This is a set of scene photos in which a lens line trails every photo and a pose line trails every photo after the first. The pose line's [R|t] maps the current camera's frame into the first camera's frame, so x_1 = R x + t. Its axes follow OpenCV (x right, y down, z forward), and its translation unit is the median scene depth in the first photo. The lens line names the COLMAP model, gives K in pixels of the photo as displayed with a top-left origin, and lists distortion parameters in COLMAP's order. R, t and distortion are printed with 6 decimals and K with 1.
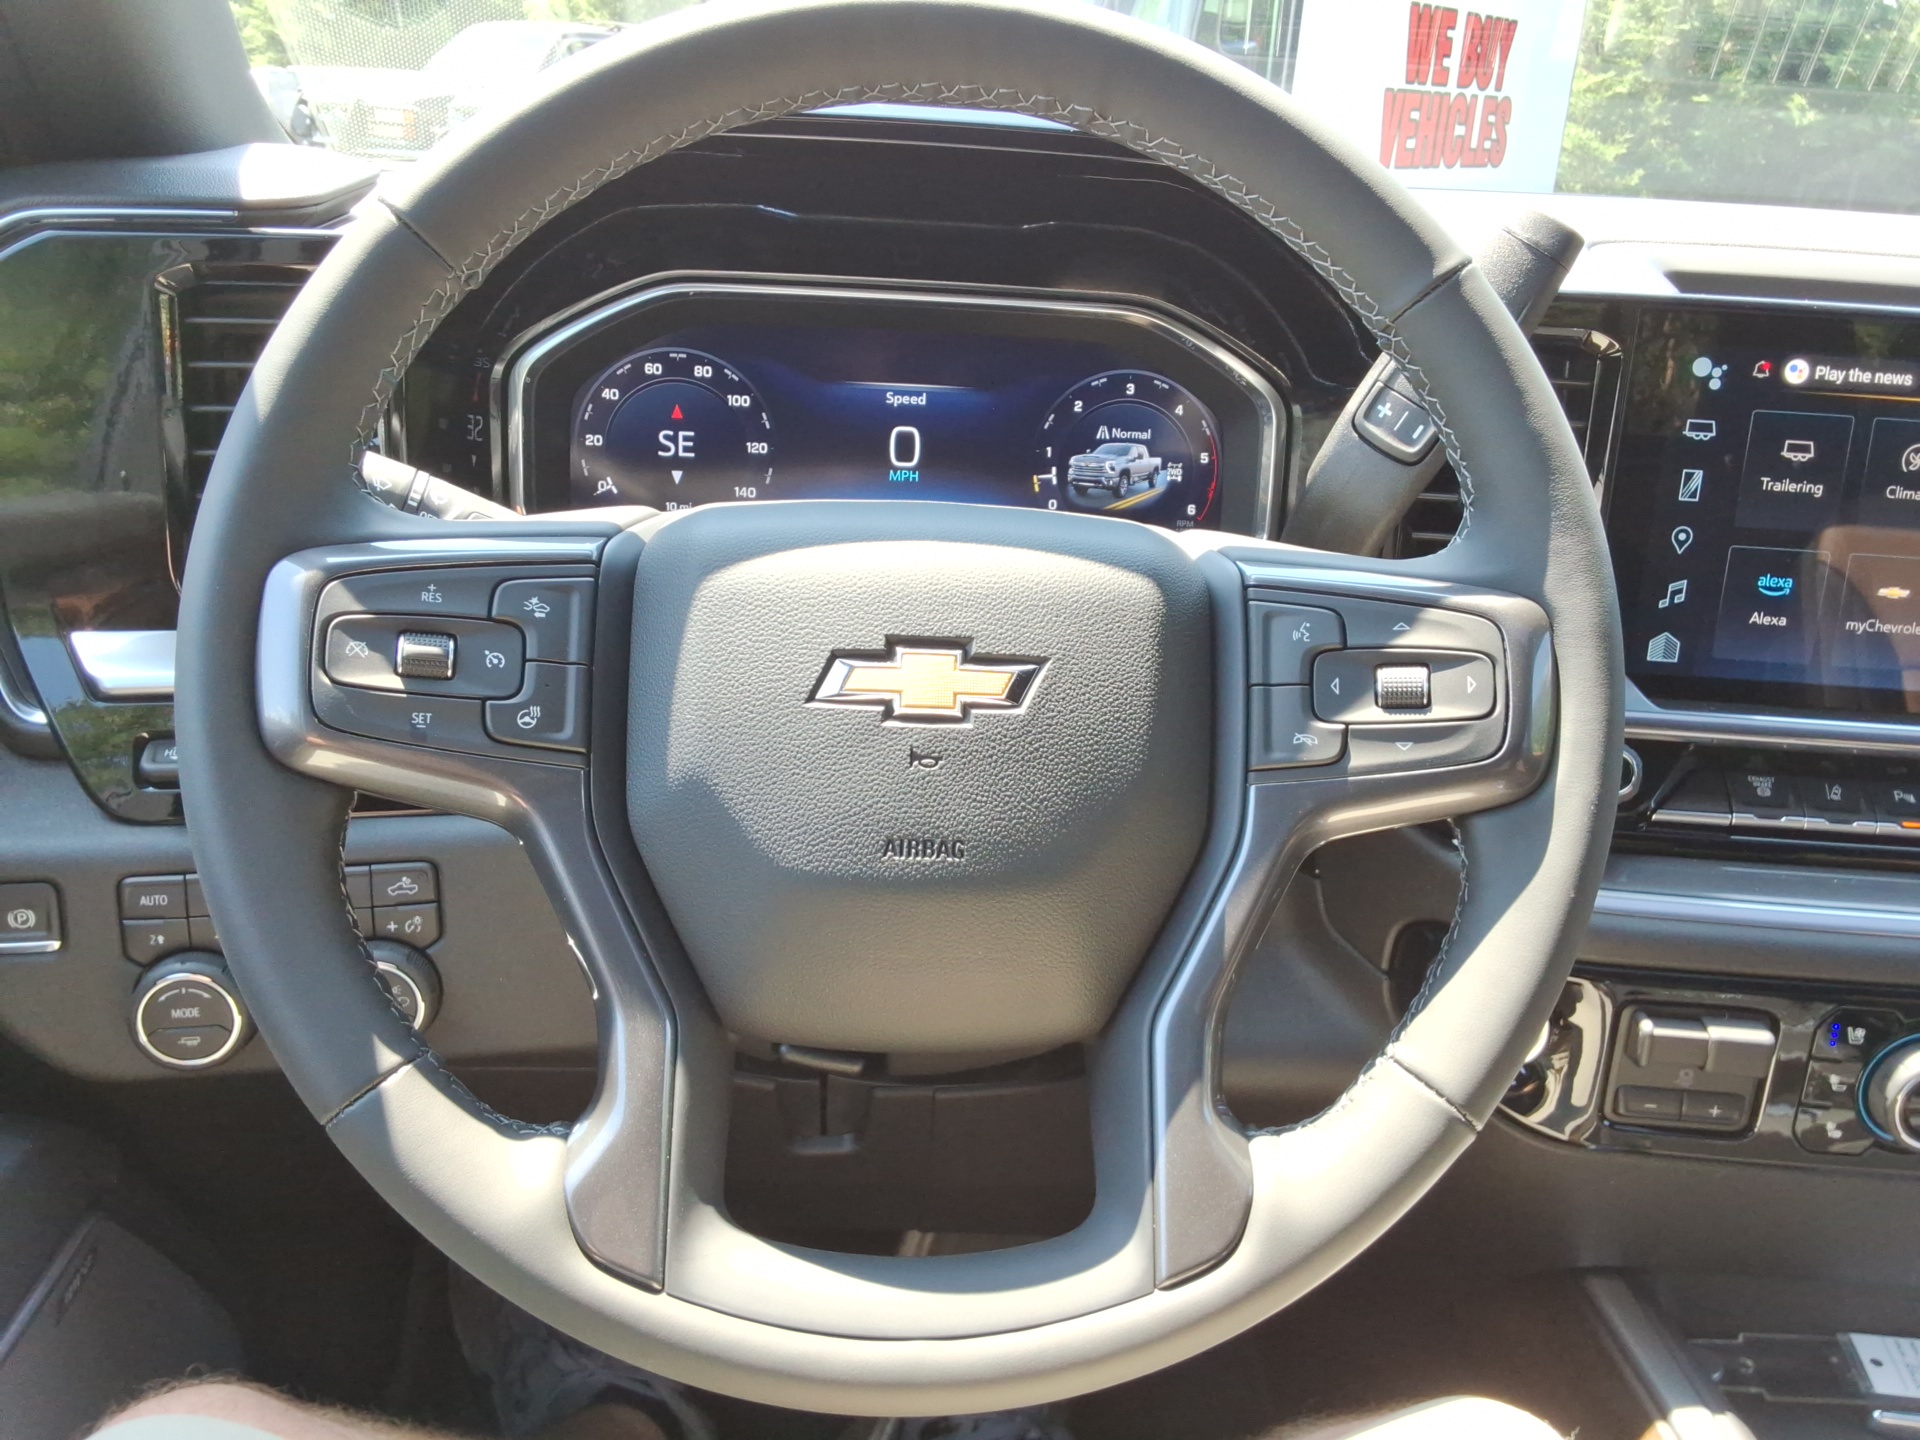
lens RADIAL K [[1502.3, 0, 985.0], [0, 1502.3, 701.1], [0, 0, 1]] dist [0.121233, -0.200996]
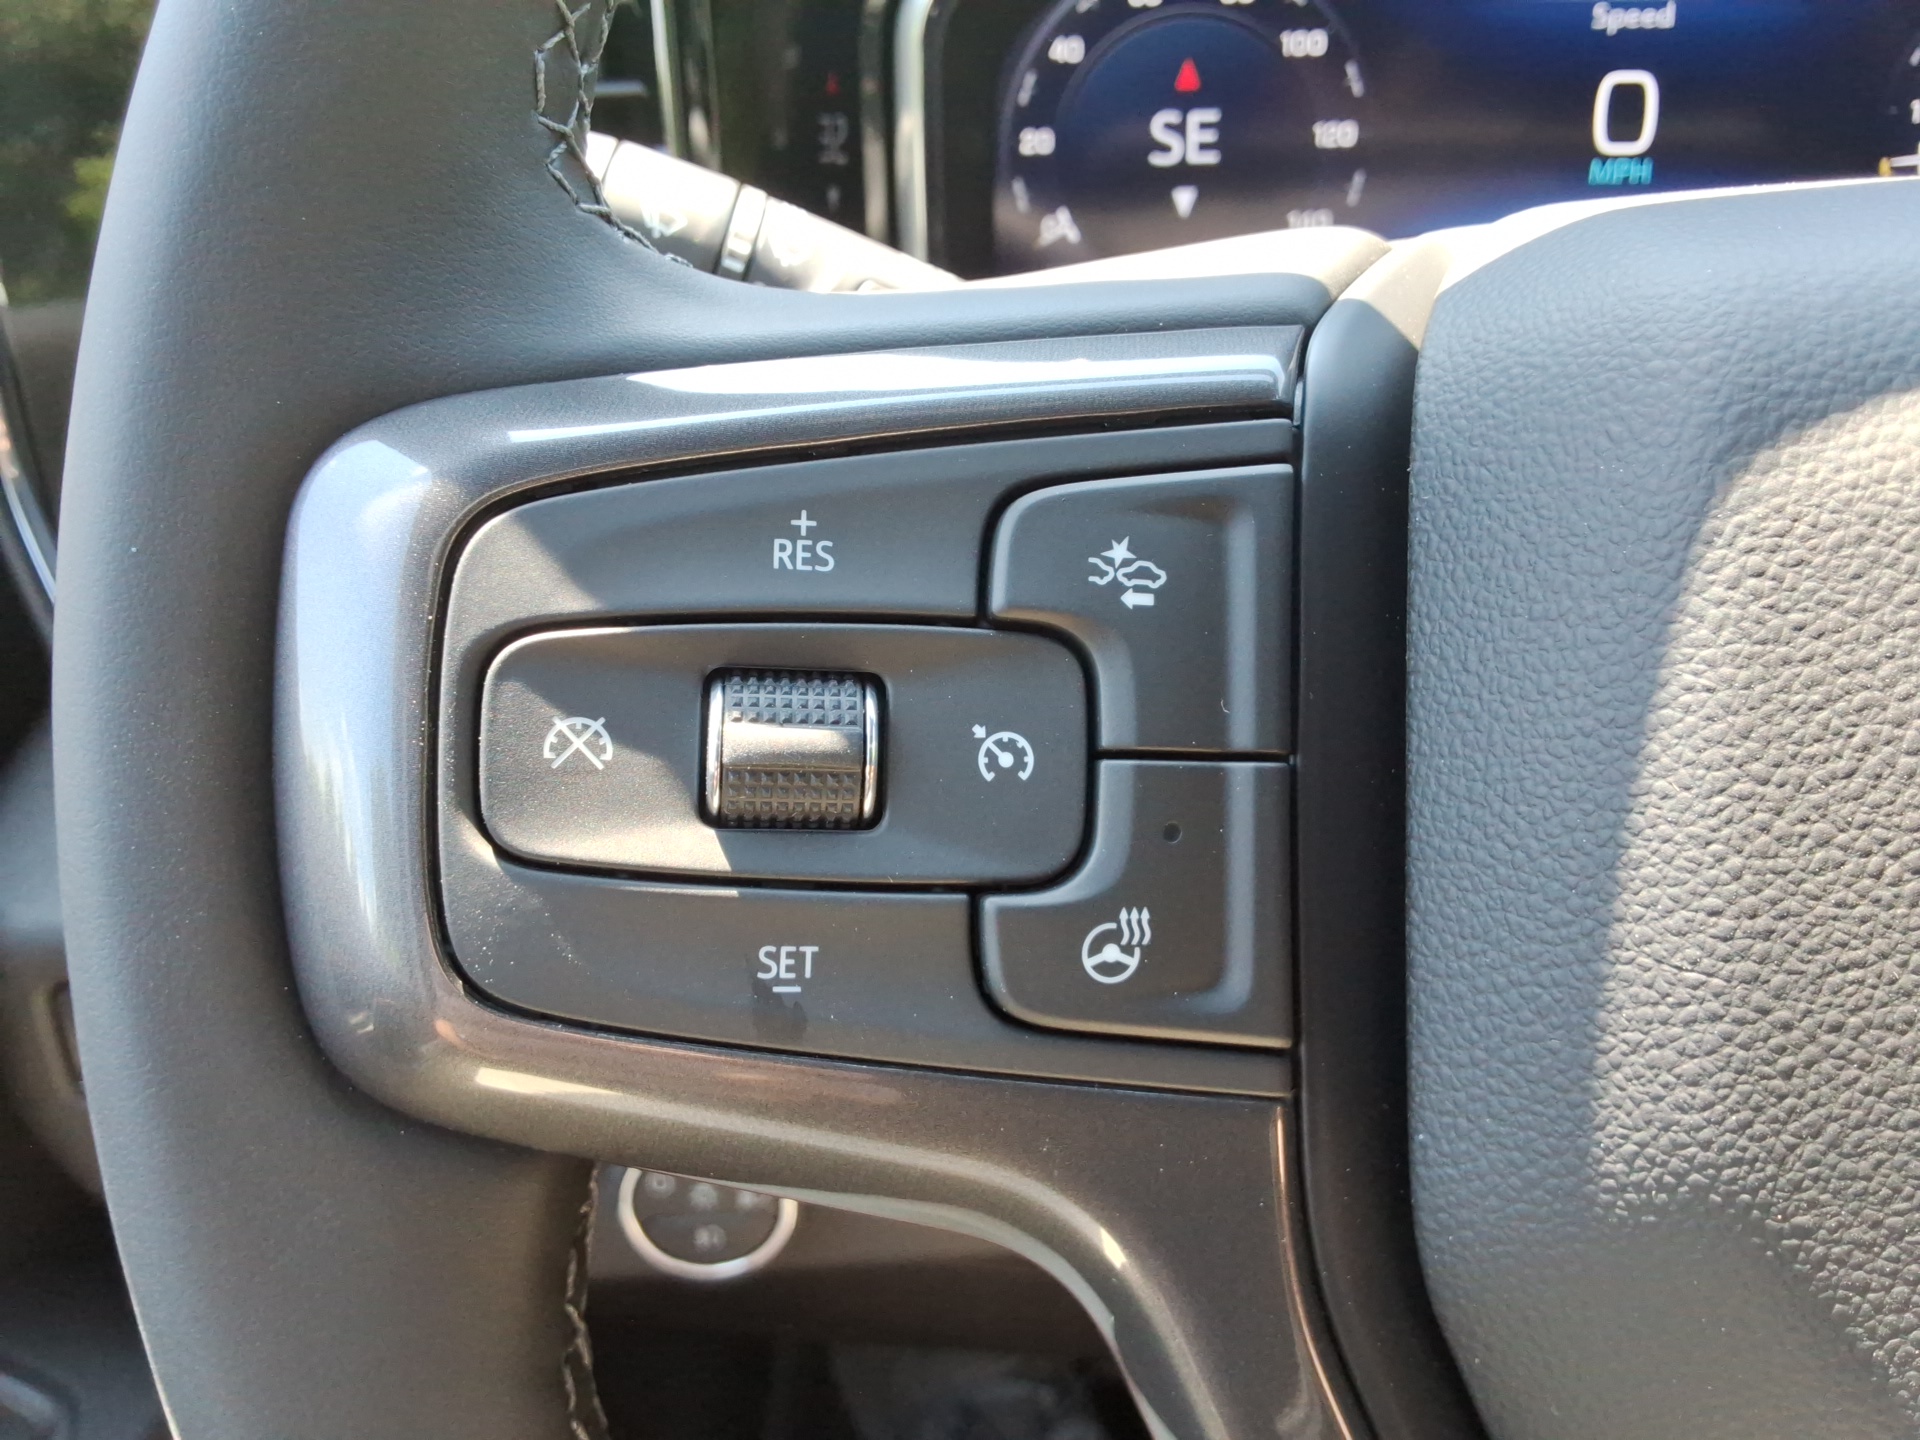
lens RADIAL K [[1567.4, 0, 1000.2], [0, 1567.4, 687.3], [0, 0, 1]] dist [0.114683, -0.212440]
pose [[0.979846, 0.007219, -0.199623, -0.183759], [0.018303, 0.991898, 0.125709, -0.056533], [0.198913, -0.126829, 0.971776, 0.490155]]
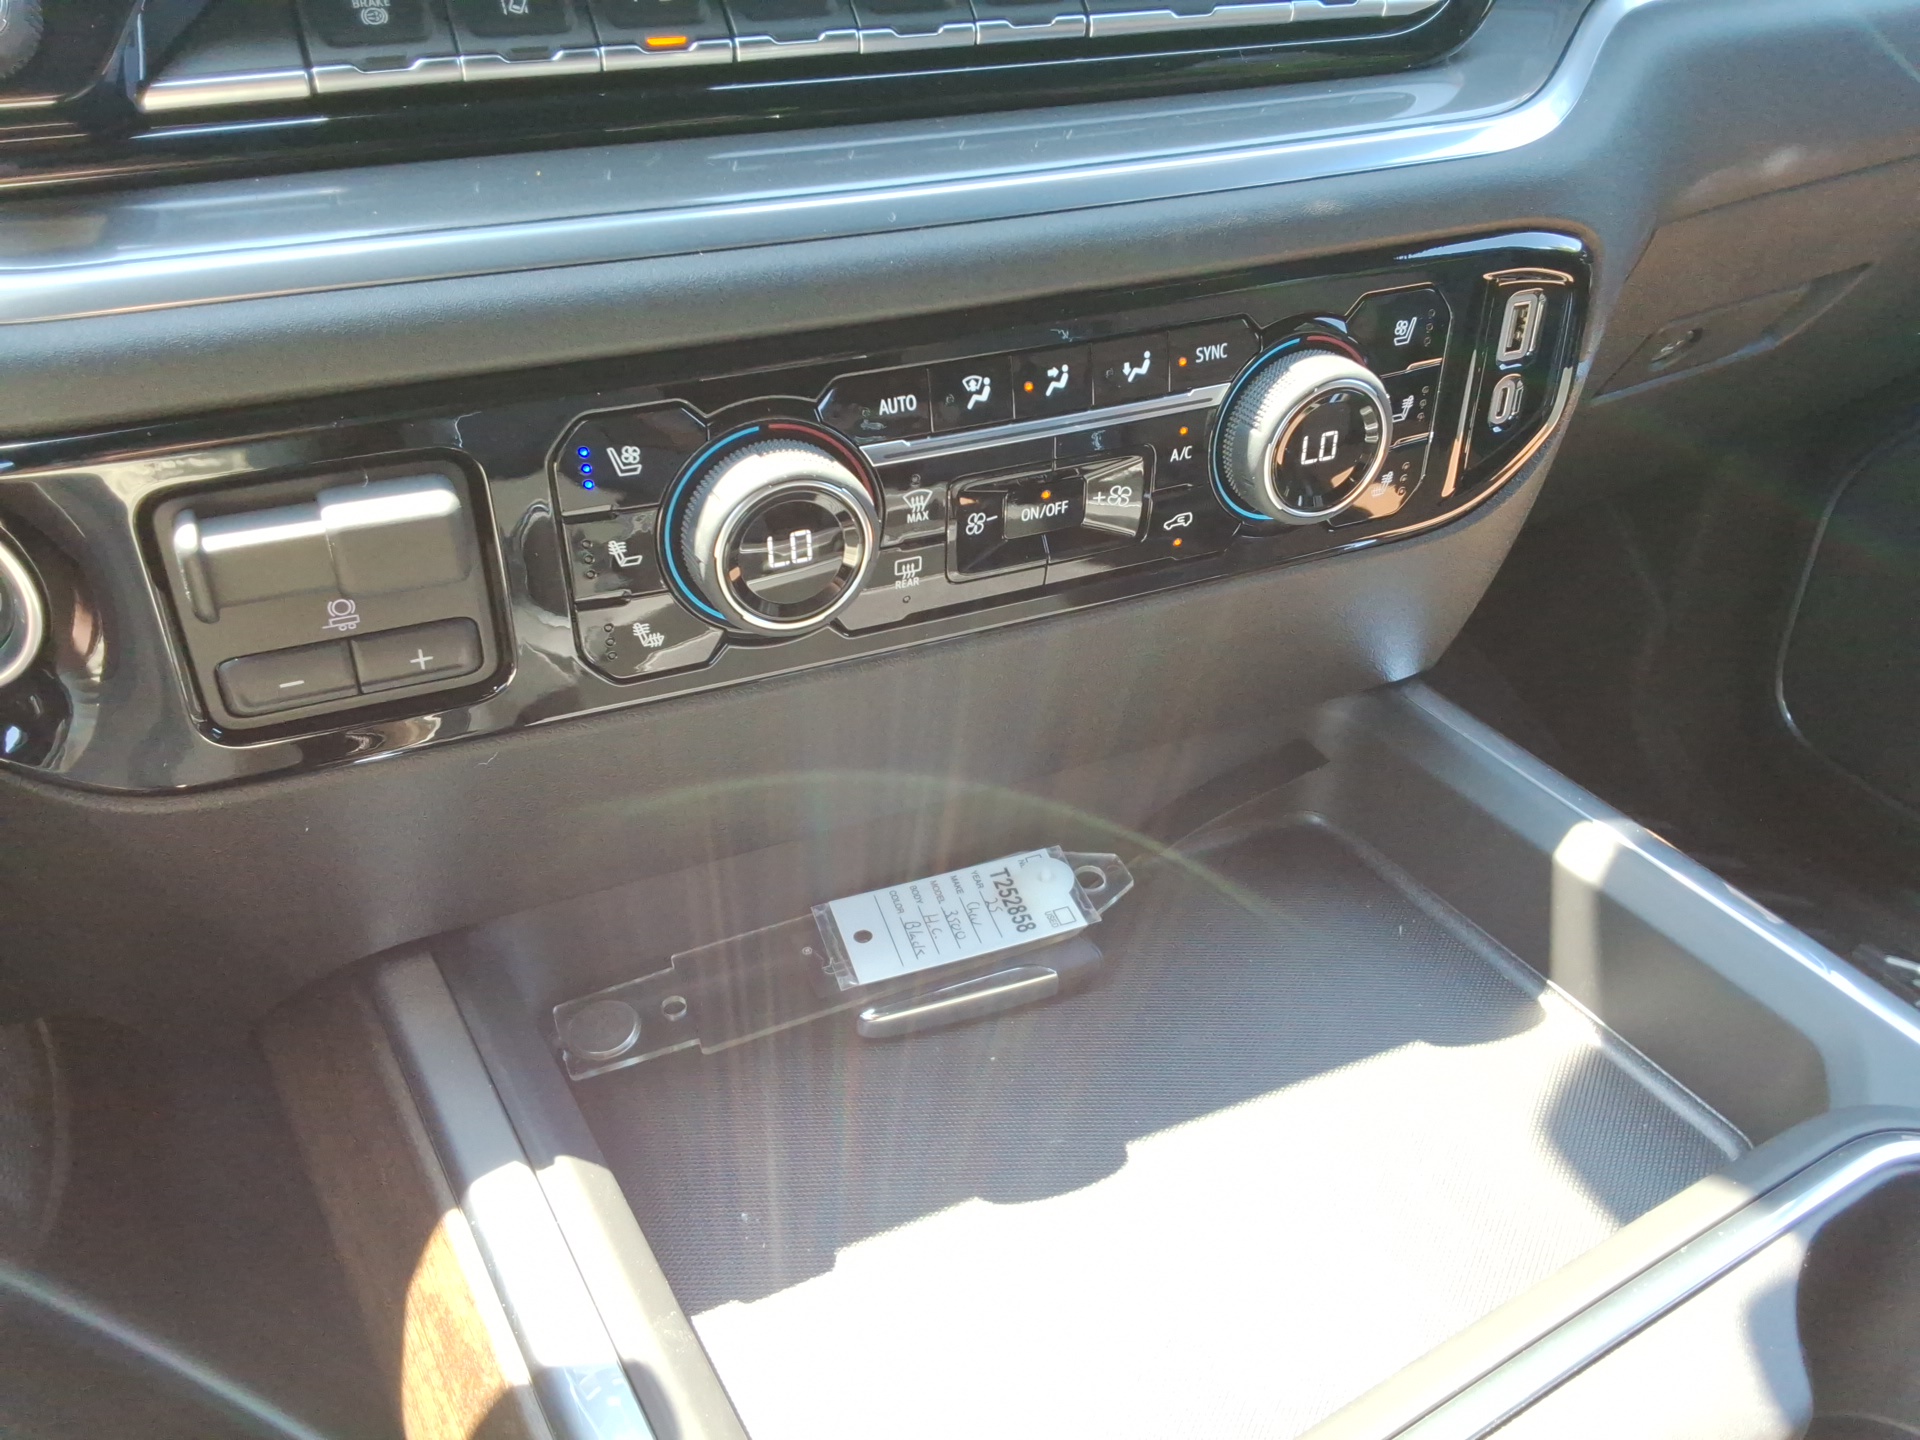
lens RADIAL K [[1545.6, 0, 959.7], [0, 1545.6, 715.6], [0, 0, 1]] dist [0.124246, -0.197304]
pose [[0.886025, -0.291746, 0.360339, 0.456453], [0.175748, 0.930539, 0.321263, 0.148774], [-0.429036, -0.221318, 0.875755, 0.450612]]
